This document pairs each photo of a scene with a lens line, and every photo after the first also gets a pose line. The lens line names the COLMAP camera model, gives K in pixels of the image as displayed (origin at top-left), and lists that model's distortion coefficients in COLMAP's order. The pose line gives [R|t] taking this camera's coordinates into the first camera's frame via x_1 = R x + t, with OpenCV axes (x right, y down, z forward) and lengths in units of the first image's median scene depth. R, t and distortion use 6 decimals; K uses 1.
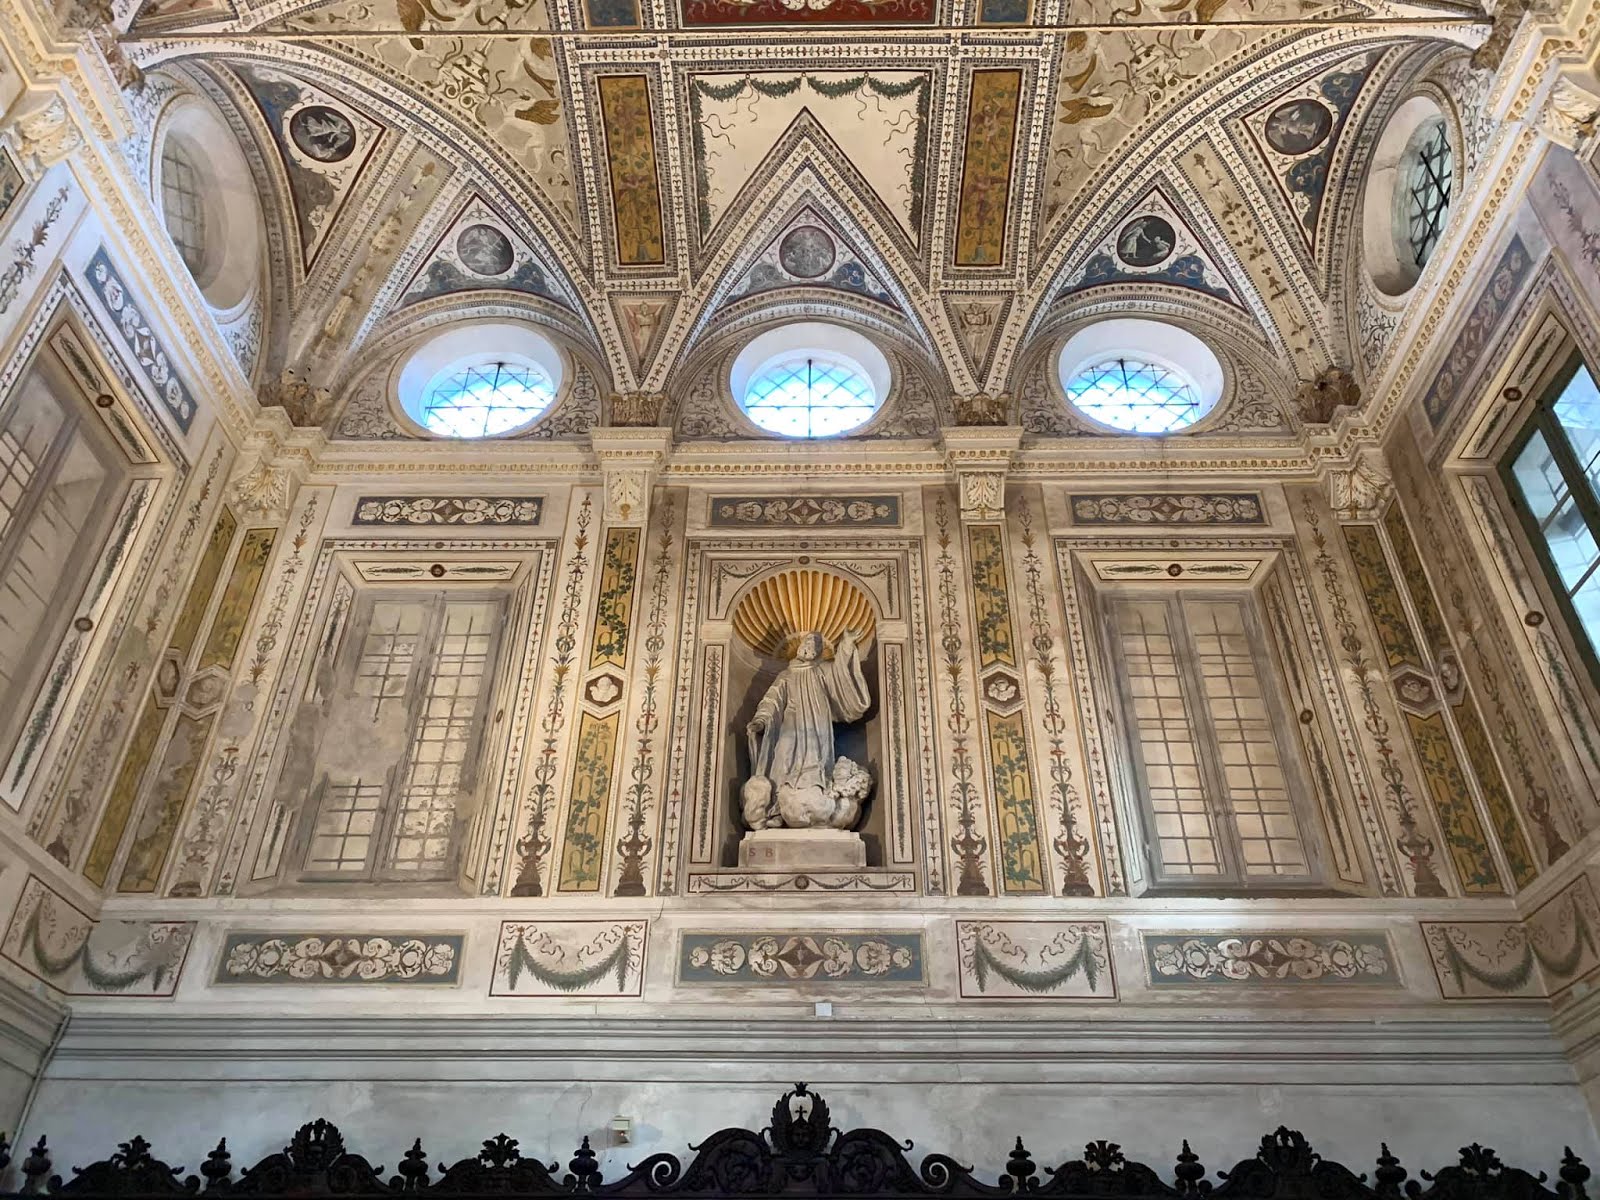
lens RADIAL K [[1193.8, 0, 810.0], [0, 1193.8, 601.0], [0, 0, 1]] dist [0.002427, -0.013656]
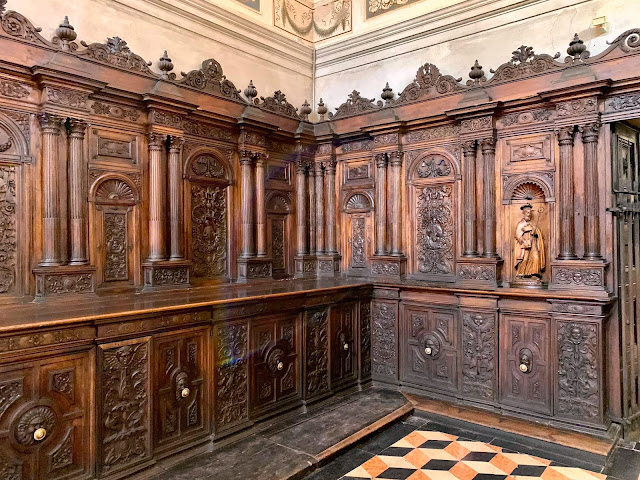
lens RADIAL K [[477.5, 0, 320.4], [0, 477.5, 237.2], [0, 0, 1]] dist [0.002427, -0.013656]
pose [[0.771143, -0.007871, -0.636613, -0.042503], [0.381299, 0.806469, 0.451906, 0.242677], [0.509852, -0.591224, 0.624904, 0.242892]]
